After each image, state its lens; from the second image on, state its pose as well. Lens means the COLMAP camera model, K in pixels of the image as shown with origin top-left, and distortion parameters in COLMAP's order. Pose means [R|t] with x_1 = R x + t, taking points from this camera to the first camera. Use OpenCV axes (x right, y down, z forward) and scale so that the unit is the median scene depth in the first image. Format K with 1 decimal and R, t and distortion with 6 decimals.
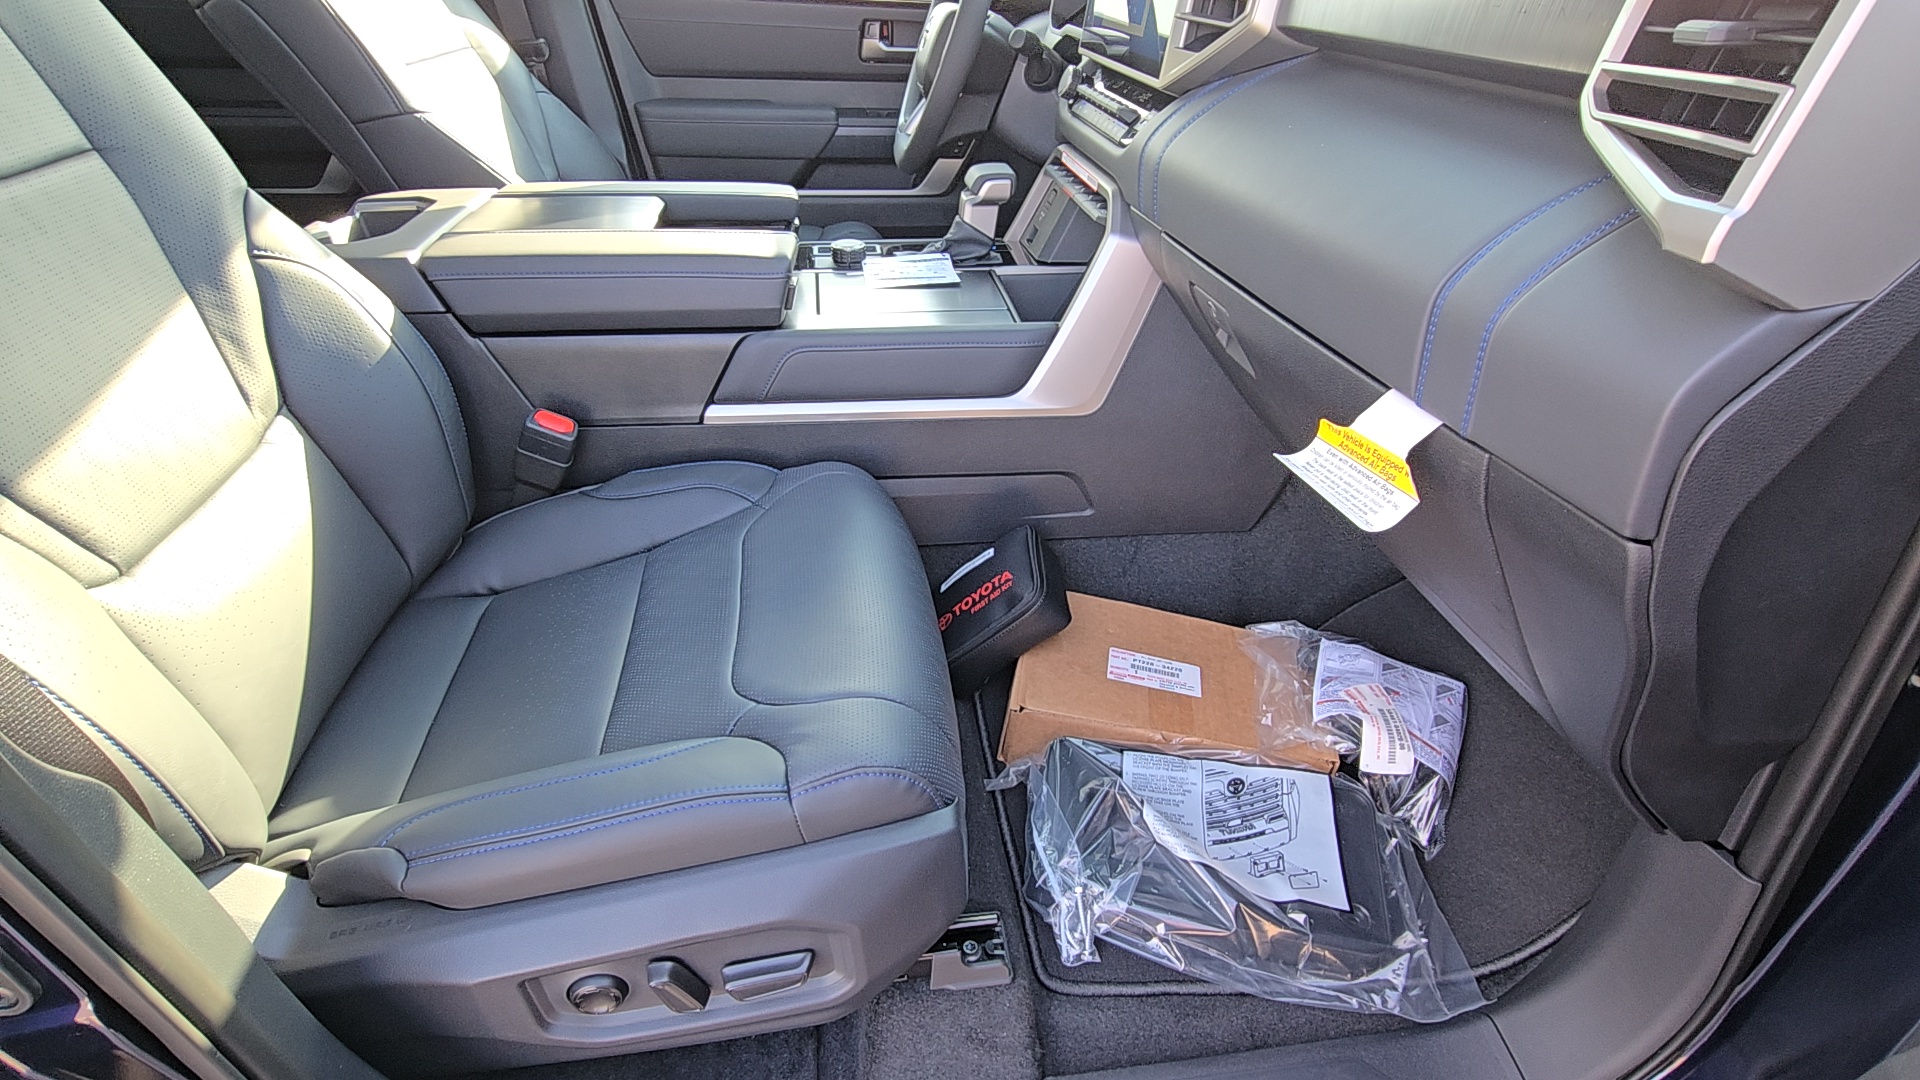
lens RADIAL K [[959.4, 0, 951.7], [0, 959.4, 550.7], [0, 0, 1]] dist [-0.000249, -0.001138]
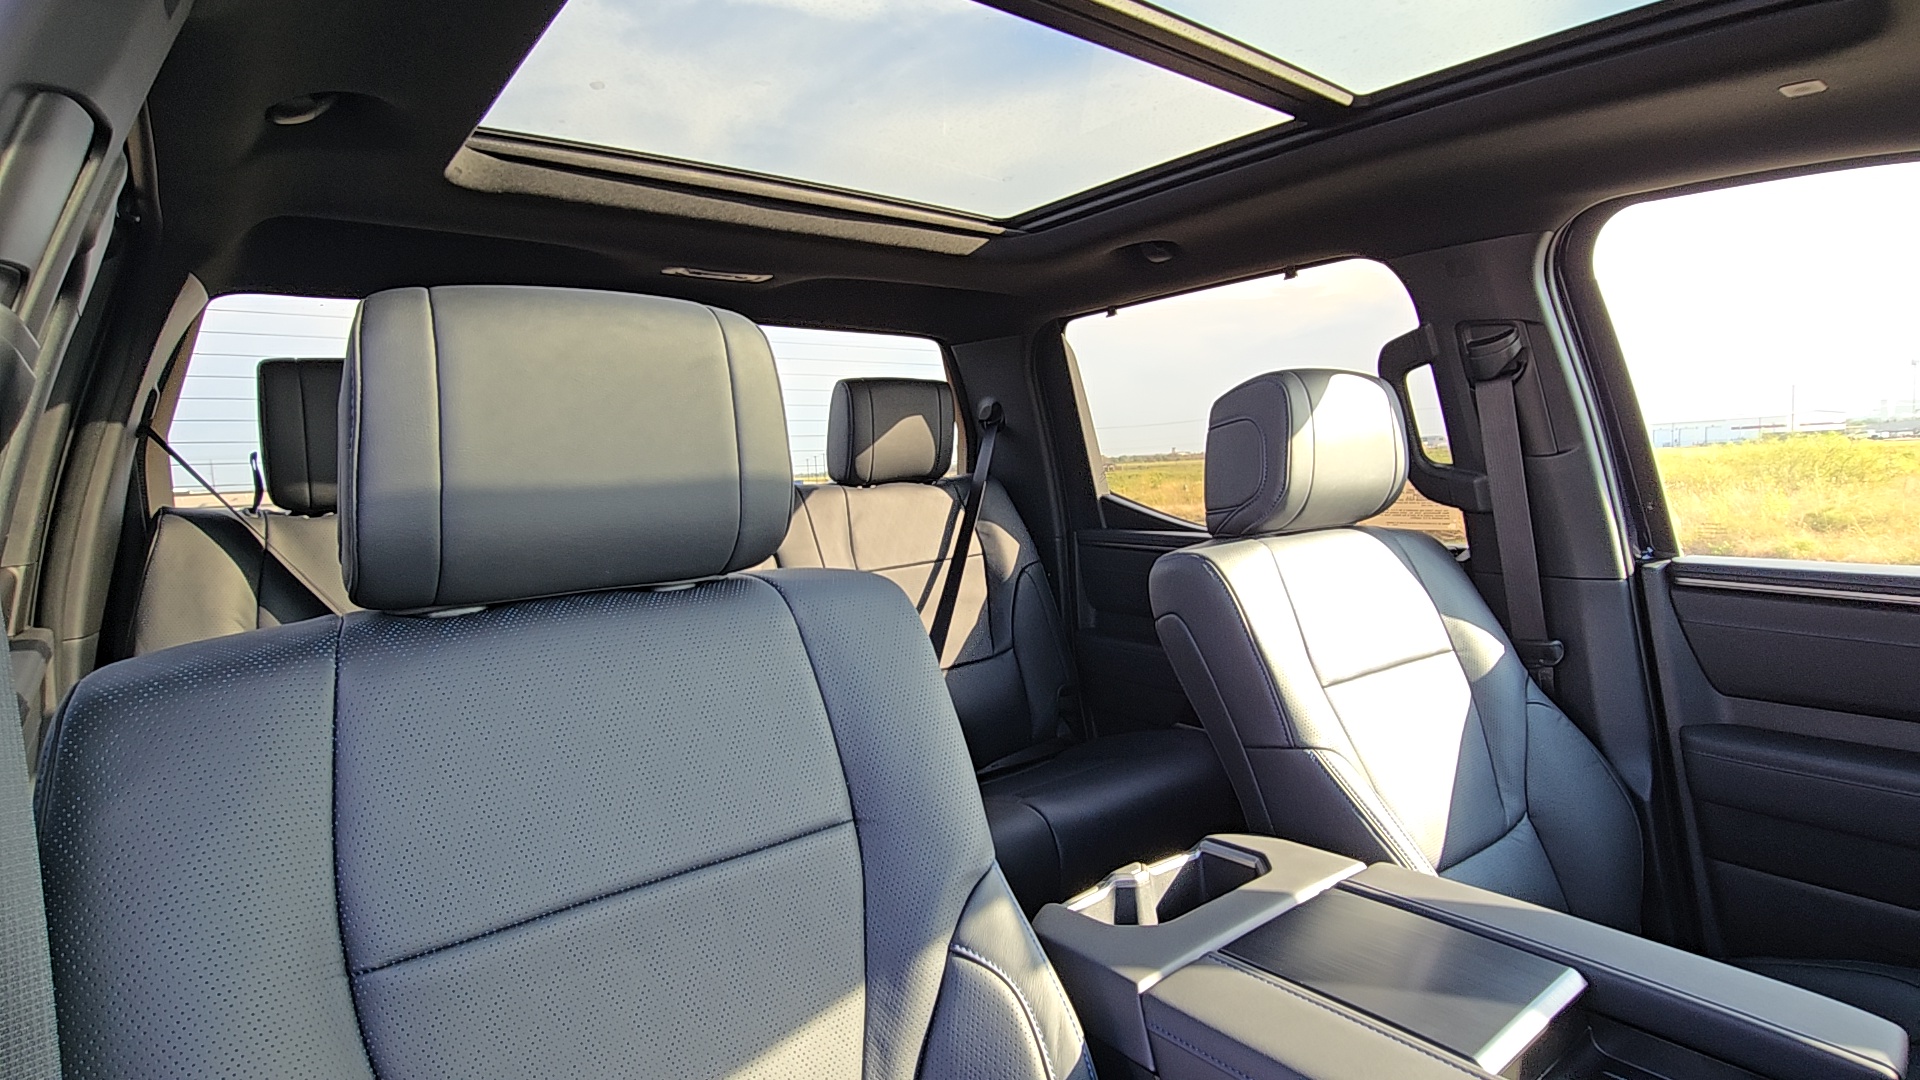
lens RADIAL K [[959.4, 0, 951.7], [0, 959.4, 550.7], [0, 0, 1]] dist [-0.000249, -0.001138]
pose [[0.516169, 0.020631, -0.856238, -0.002900], [-0.413265, 0.881634, -0.227887, -0.372693], [0.750187, 0.471482, 0.463598, 0.378694]]
